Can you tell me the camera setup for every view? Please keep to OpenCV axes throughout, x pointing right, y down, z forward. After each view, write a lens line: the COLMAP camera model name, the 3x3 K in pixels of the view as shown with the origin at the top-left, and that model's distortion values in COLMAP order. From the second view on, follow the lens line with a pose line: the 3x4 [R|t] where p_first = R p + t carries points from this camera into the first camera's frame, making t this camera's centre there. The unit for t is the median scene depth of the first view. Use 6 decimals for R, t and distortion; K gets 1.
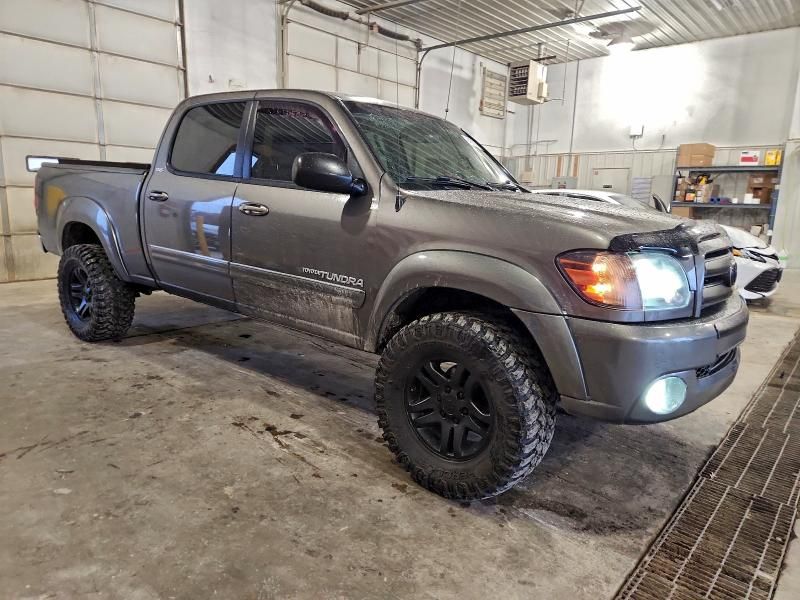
lens RADIAL K [[541.9, 0, 399.7], [0, 541.9, 298.0], [0, 0, 1]] dist [0.035793, -0.008912]
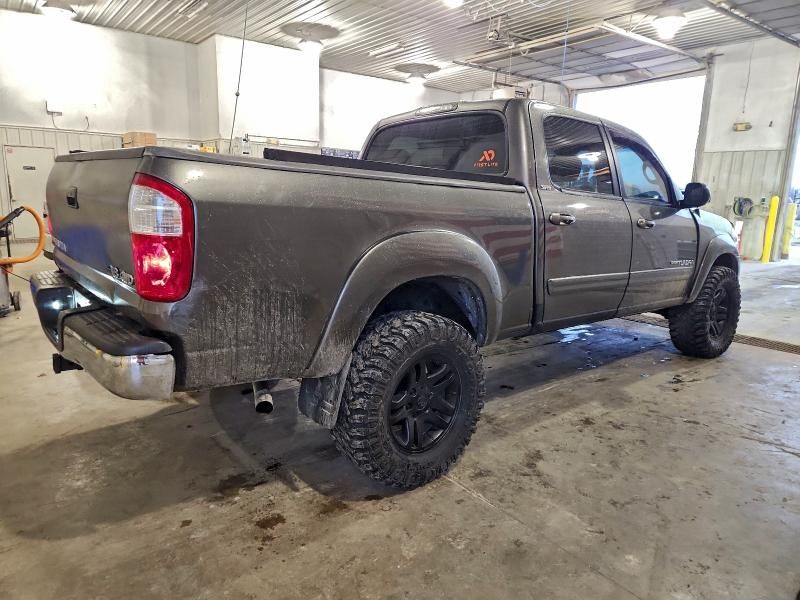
lens RADIAL K [[541.9, 0, 379.0], [0, 541.9, 291.6], [0, 0, 1]] dist [0.035793, -0.008912]
pose [[0.200348, -0.196171, 0.959884, -1.314755], [0.158828, 0.973292, 0.165761, -0.259078], [-0.966765, 0.119247, 0.226155, 1.088868]]
